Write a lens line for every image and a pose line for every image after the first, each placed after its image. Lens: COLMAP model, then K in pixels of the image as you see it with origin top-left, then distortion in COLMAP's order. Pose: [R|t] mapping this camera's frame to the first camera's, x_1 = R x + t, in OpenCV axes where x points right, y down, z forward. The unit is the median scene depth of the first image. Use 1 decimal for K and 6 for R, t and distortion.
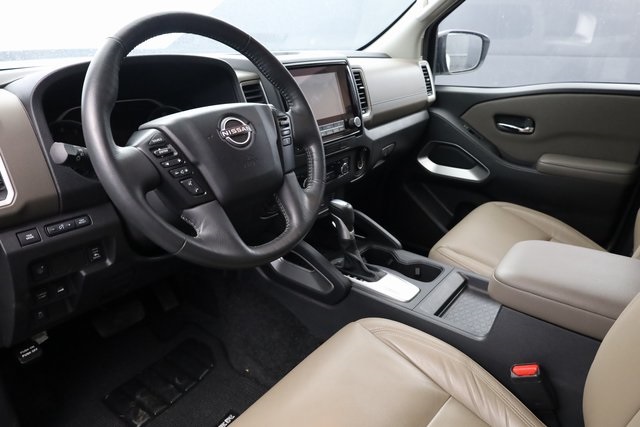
lens RADIAL K [[447.7, 0, 320.0], [0, 447.7, 213.5], [0, 0, 1]] dist [0.005865, 0.002565]
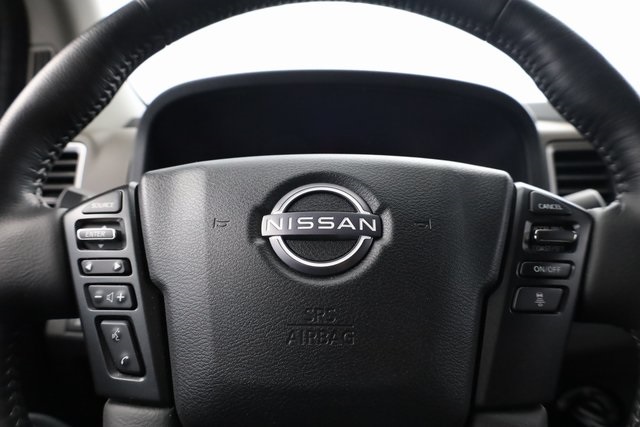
lens RADIAL K [[447.7, 0, 320.0], [0, 447.7, 213.5], [0, 0, 1]] dist [0.005865, 0.002565]
pose [[0.609749, 0.152646, -0.777757, 0.087802], [-0.316425, 0.946570, -0.062294, -0.221231], [0.726692, 0.284085, 0.625471, 1.020017]]
